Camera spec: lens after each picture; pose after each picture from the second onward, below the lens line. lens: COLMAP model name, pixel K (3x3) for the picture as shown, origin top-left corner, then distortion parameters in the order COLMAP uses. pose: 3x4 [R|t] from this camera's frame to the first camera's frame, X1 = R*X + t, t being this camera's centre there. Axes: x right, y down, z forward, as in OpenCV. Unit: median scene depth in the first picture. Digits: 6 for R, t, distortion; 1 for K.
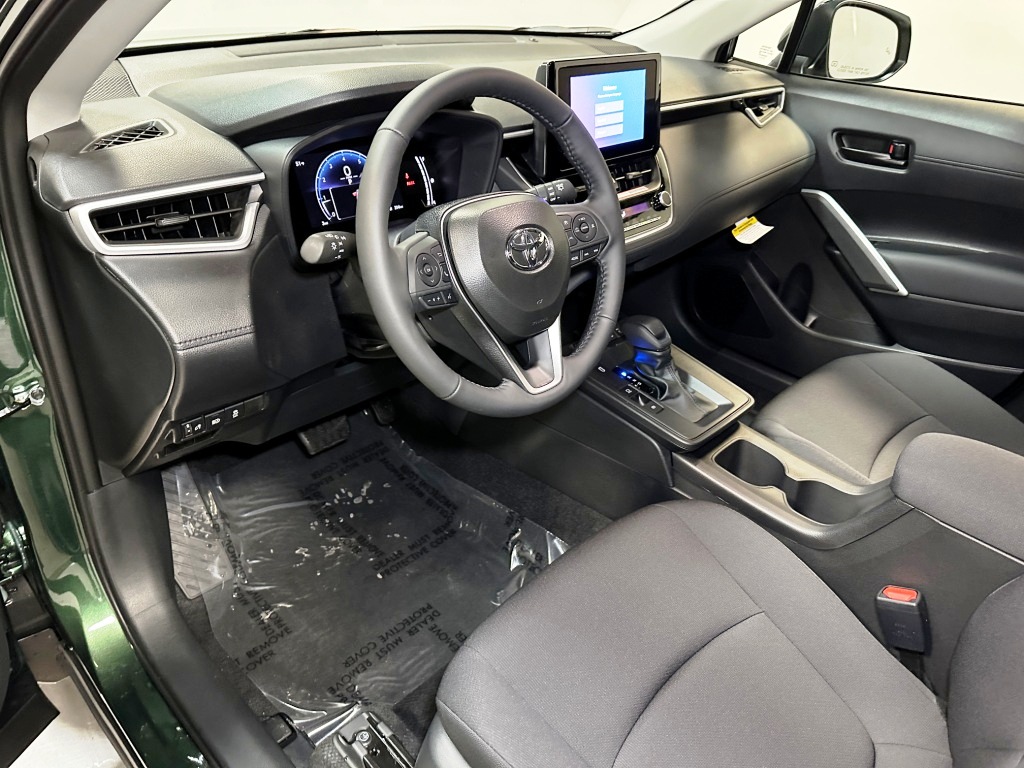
lens RADIAL K [[707.2, 0, 512.0], [0, 707.2, 384.0], [0, 0, 1]] dist [0.085551, -0.162032]
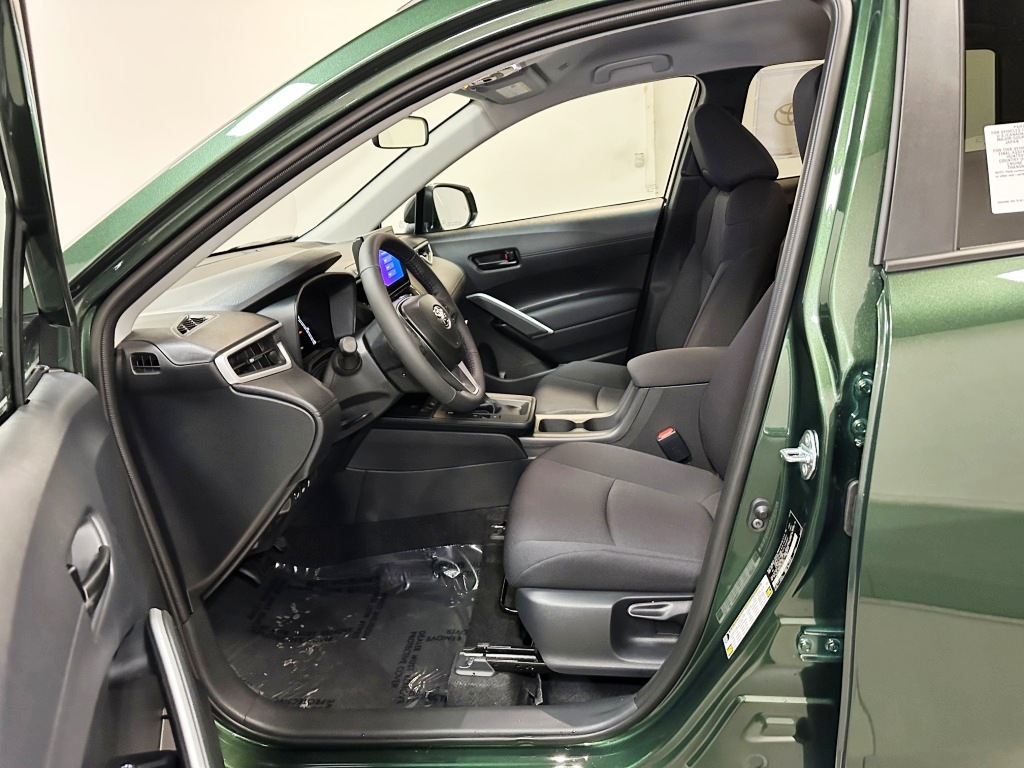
lens RADIAL K [[707.2, 0, 512.0], [0, 707.2, 384.0], [0, 0, 1]] dist [0.085551, -0.162032]
pose [[0.765896, -0.329360, 0.552201, -0.698876], [0.464144, 0.877545, -0.120351, 0.200564], [-0.444942, 0.348477, 0.824979, -0.381317]]
